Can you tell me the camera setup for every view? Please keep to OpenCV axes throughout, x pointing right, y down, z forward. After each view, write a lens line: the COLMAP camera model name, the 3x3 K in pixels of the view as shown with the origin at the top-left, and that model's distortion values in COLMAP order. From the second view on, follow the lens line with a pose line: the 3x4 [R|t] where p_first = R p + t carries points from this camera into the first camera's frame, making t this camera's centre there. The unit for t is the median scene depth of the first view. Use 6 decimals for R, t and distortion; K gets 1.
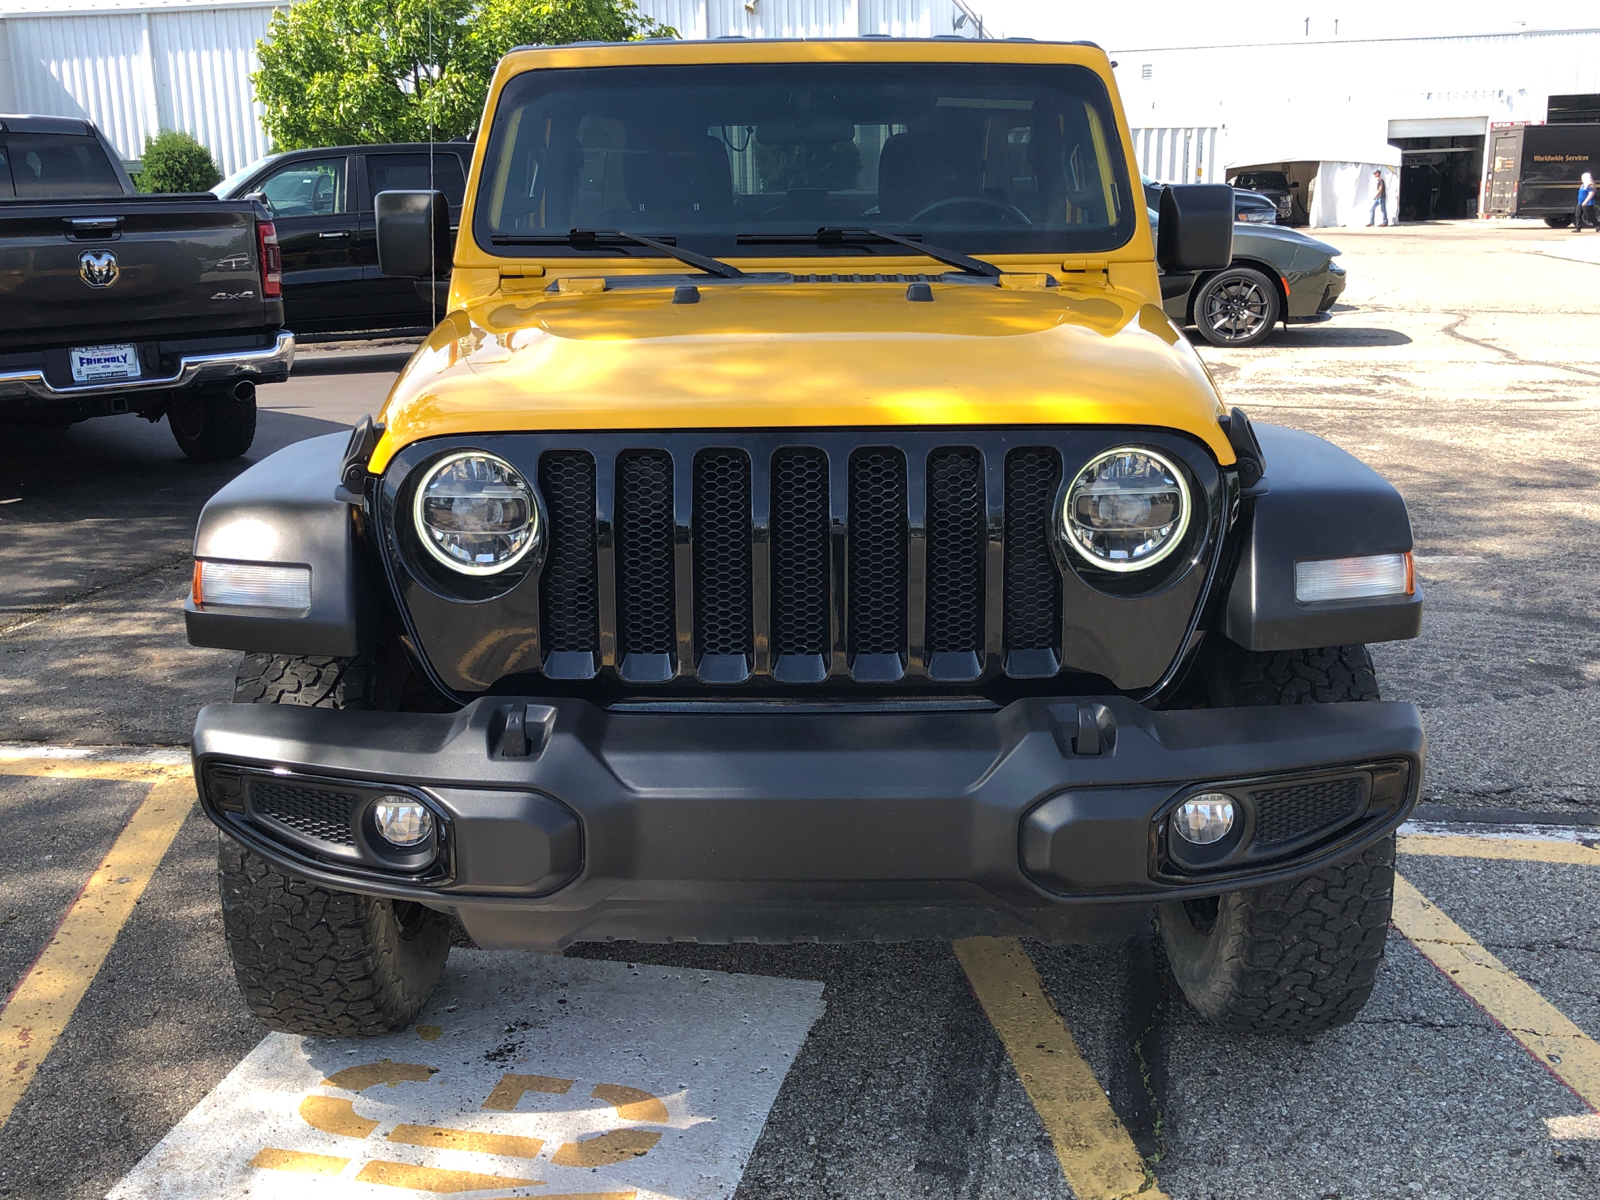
lens RADIAL K [[1653.4, 0, 794.7], [0, 1653.4, 555.1], [0, 0, 1]] dist [0.096170, -0.249772]
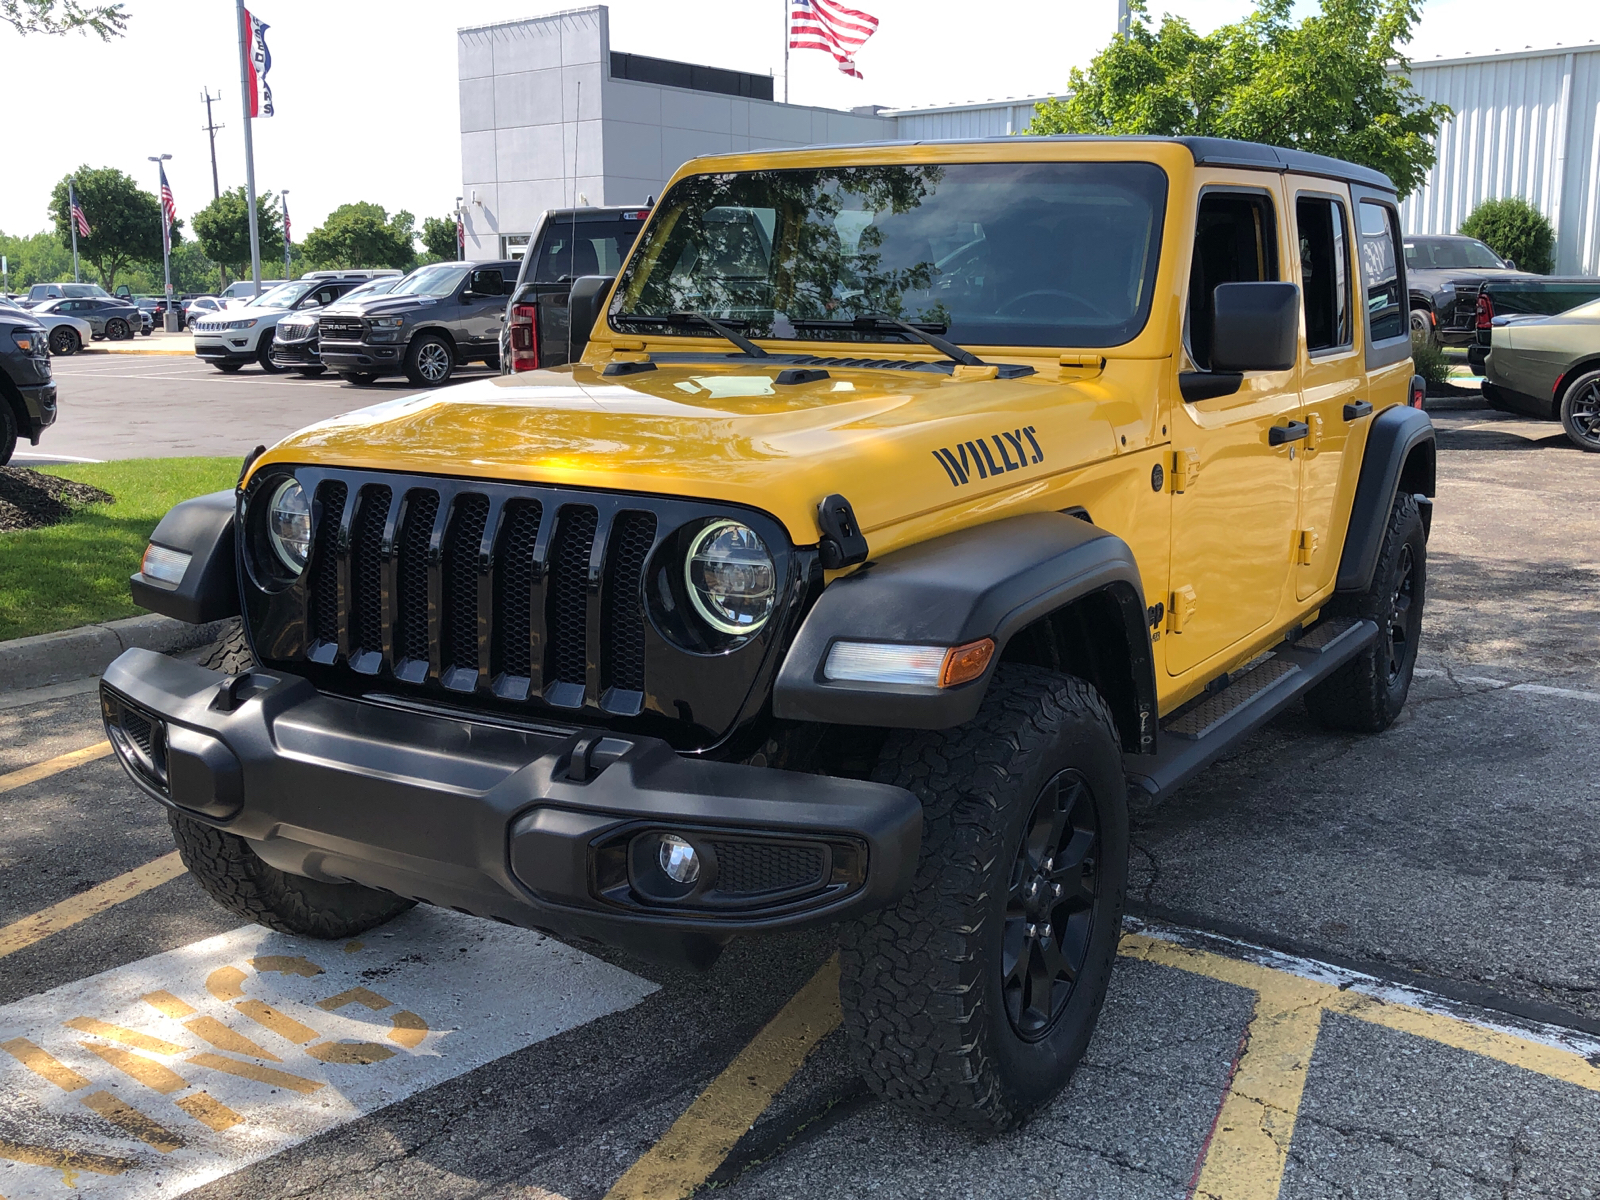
lens RADIAL K [[1661.0, 0, 800.6], [0, 1661.0, 544.6], [0, 0, 1]] dist [0.095242, -0.264799]
pose [[0.862420, 0.094112, -0.497368, 0.722581], [-0.119633, 0.992624, -0.019614, -0.029996], [0.491854, 0.076417, 0.867318, 0.061785]]
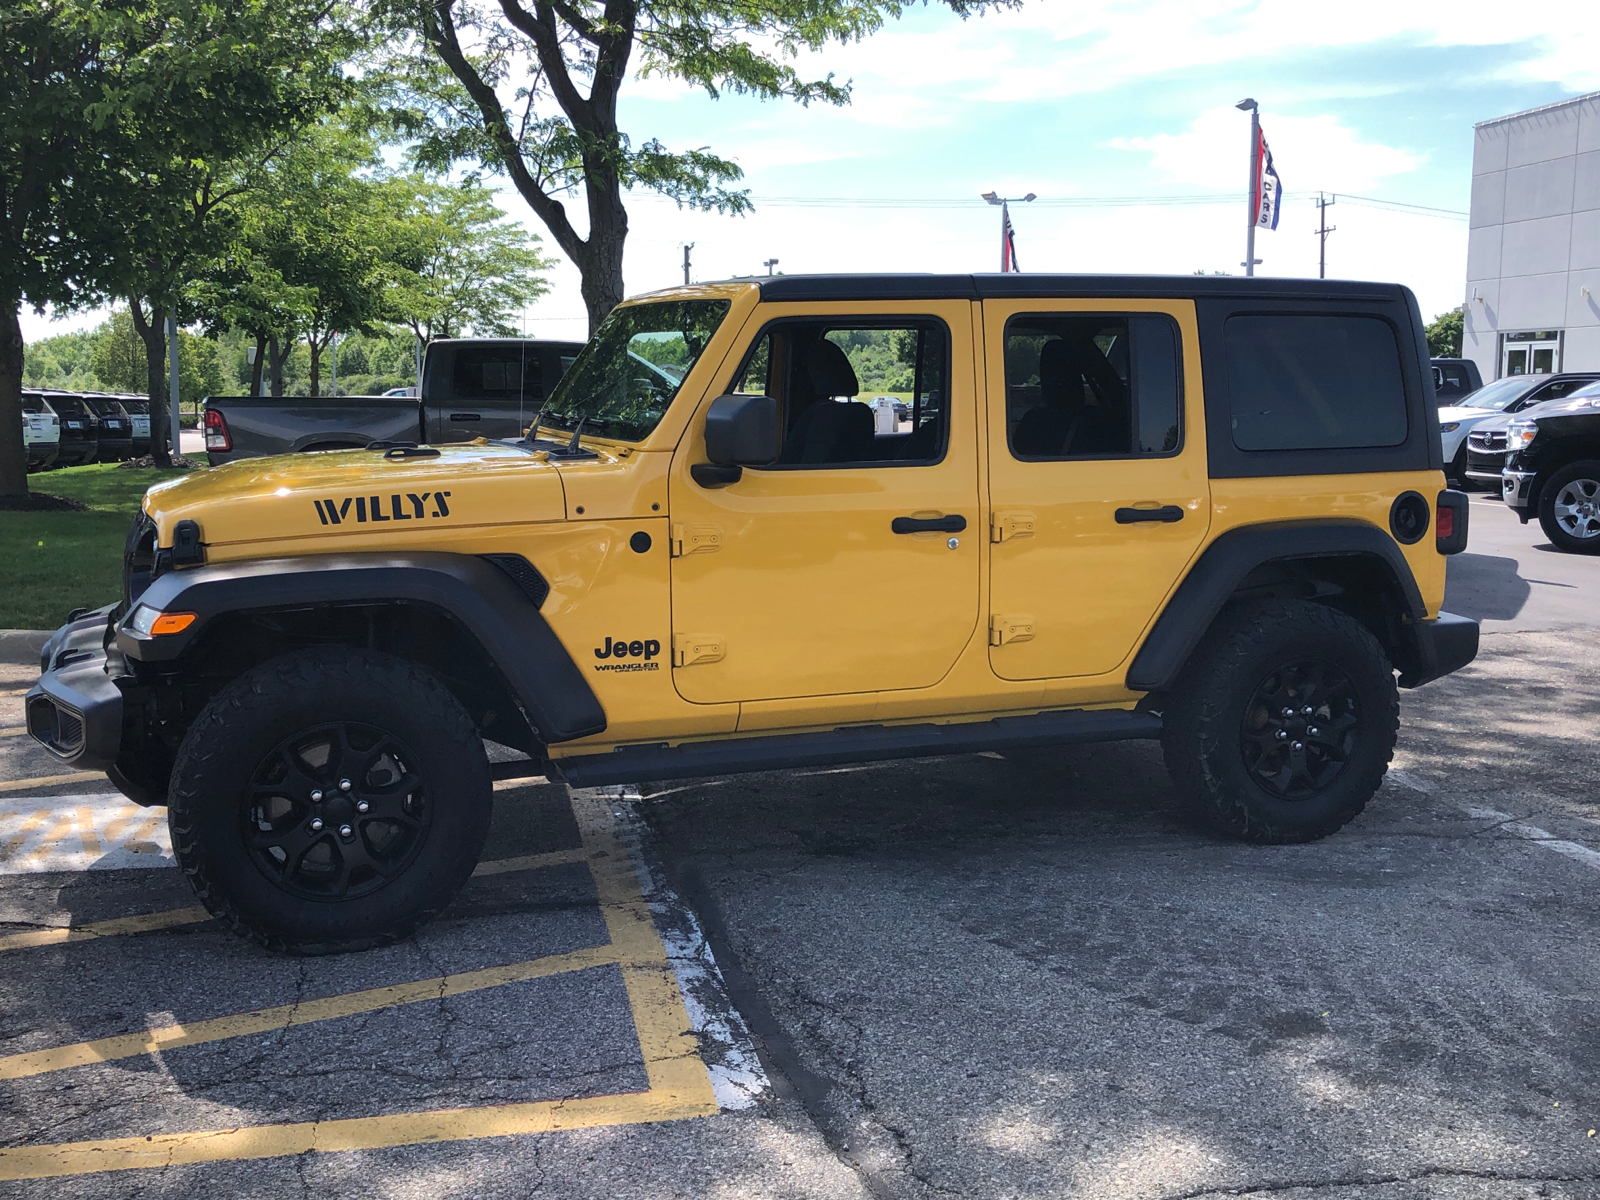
lens RADIAL K [[1653.4, 0, 794.7], [0, 1653.4, 555.1], [0, 0, 1]] dist [0.096170, -0.249772]
pose [[0.363342, 0.118062, -0.924145, 1.945721], [-0.207073, 0.977360, 0.043446, -0.237953], [0.908352, 0.175580, 0.379564, 0.850805]]
